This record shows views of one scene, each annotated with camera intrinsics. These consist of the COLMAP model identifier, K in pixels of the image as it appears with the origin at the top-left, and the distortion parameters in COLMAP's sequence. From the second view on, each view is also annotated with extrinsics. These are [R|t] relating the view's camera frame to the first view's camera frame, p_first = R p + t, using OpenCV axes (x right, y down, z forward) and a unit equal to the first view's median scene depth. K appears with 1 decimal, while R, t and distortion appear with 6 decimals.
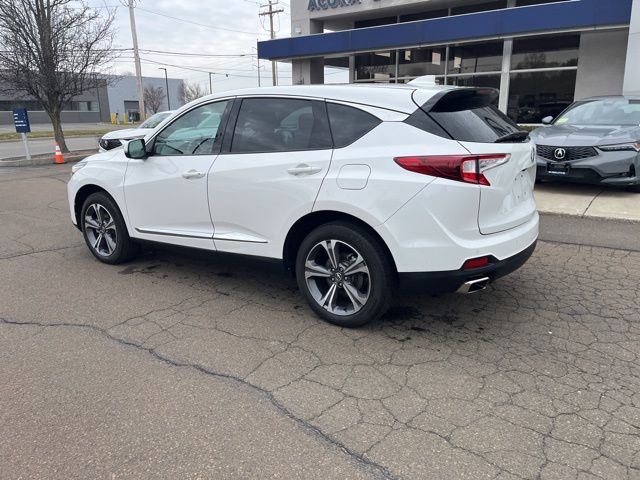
lens RADIAL K [[482.6, 0, 318.4], [0, 482.6, 236.6], [0, 0, 1]] dist [0.078151, -0.098911]
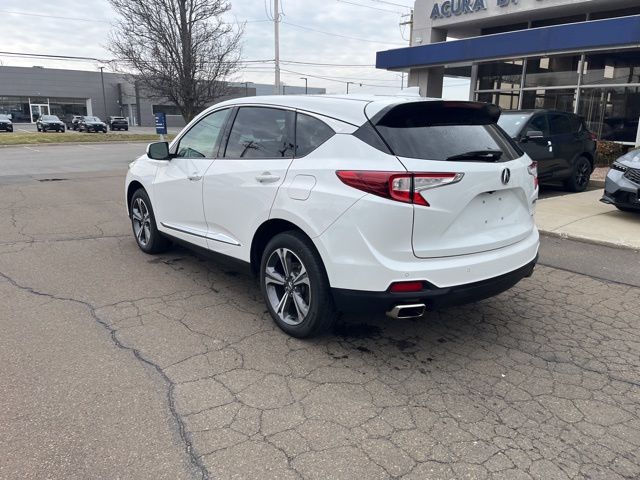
lens RADIAL K [[482.6, 0, 318.1], [0, 482.6, 242.3], [0, 0, 1]] dist [0.078151, -0.098911]
pose [[0.959723, 0.094081, -0.264725, 0.328219], [-0.095908, 0.995372, 0.006046, -0.017086], [0.264069, 0.019587, 0.964305, 0.041767]]
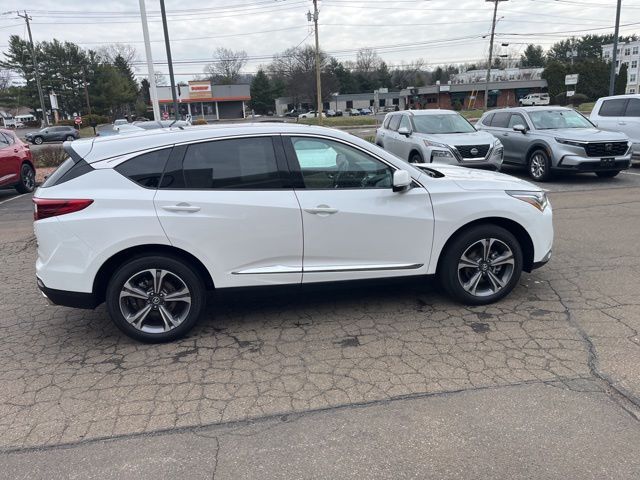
lens RADIAL K [[482.6, 0, 317.9], [0, 482.6, 241.4], [0, 0, 1]] dist [0.078151, -0.098911]
pose [[-0.700400, 0.233743, -0.674392, 0.775079], [-0.121391, 0.892081, 0.435265, -0.658719], [0.703352, 0.386724, -0.596439, 2.169222]]
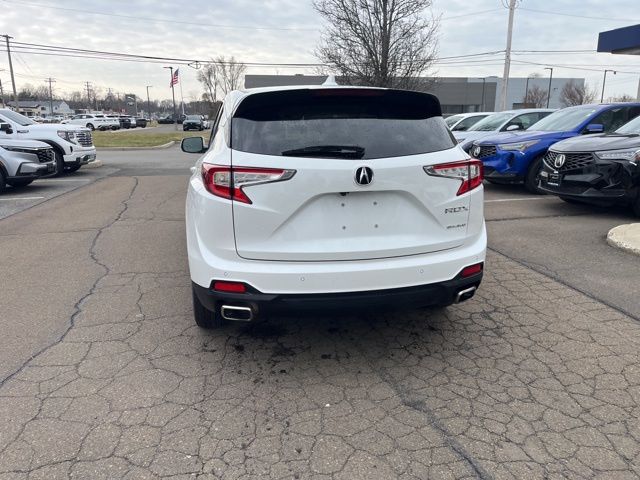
lens RADIAL K [[482.6, 0, 318.9], [0, 482.6, 246.0], [0, 0, 1]] dist [0.078151, -0.098911]
pose [[0.721167, 0.188601, -0.666594, 0.841448], [-0.180169, 0.980178, 0.082406, -0.101059], [0.668922, 0.060671, 0.740852, 0.366277]]
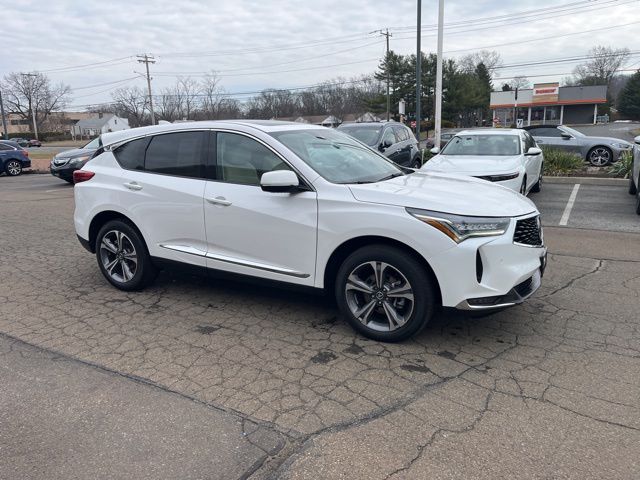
lens RADIAL K [[482.6, 0, 318.9], [0, 482.6, 234.9], [0, 0, 1]] dist [0.078151, -0.098911]
pose [[-0.993617, 0.067544, -0.090351, -0.100603], [0.019685, 0.892457, 0.450702, -0.693223], [0.111077, 0.446047, -0.888090, 2.581842]]
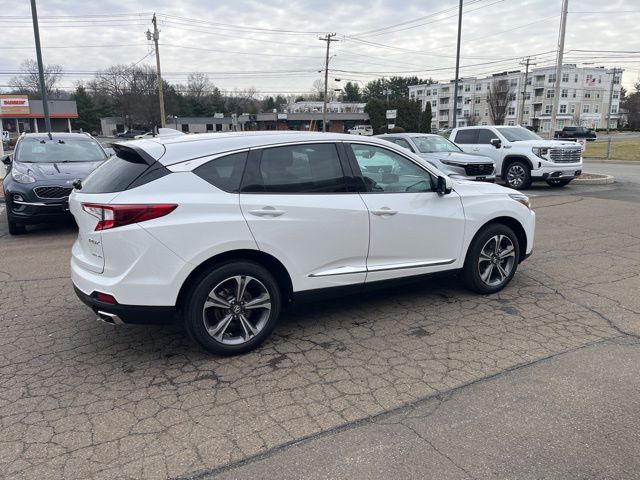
lens RADIAL K [[482.6, 0, 318.4], [0, 482.6, 240.1], [0, 0, 1]] dist [0.078151, -0.098911]
pose [[-0.426878, 0.220771, -0.876947, 1.121096], [-0.206895, 0.920178, 0.332366, -0.542113], [0.880324, 0.323316, -0.347127, 1.788445]]
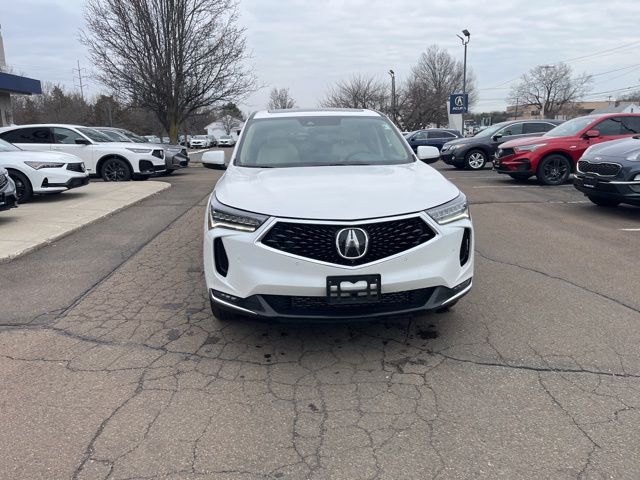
lens RADIAL K [[482.6, 0, 316.3], [0, 482.6, 229.1], [0, 0, 1]] dist [0.078151, -0.098911]
pose [[-0.641538, -0.117639, 0.758017, -1.244831], [0.223896, 0.916426, 0.331714, -0.520638], [-0.733689, 0.382524, -0.561583, 2.171157]]
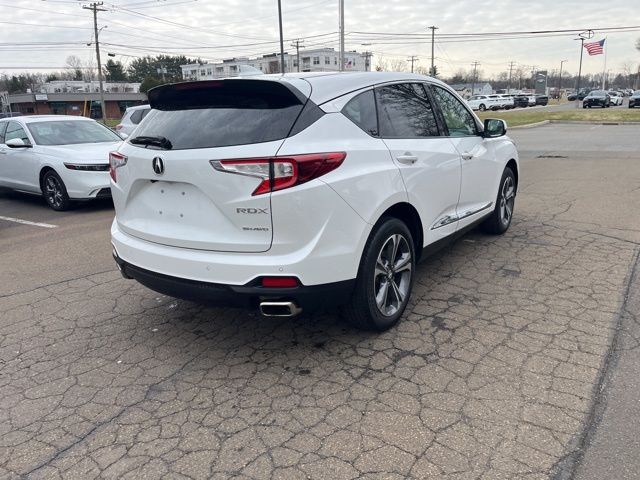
lens RADIAL K [[482.6, 0, 318.6], [0, 482.6, 238.4], [0, 0, 1]] dist [0.078151, -0.098911]
pose [[0.009750, 0.277866, -0.960570, 1.152787], [-0.213575, 0.939028, 0.269466, -0.303238], [0.976878, 0.202527, 0.068501, 1.131277]]
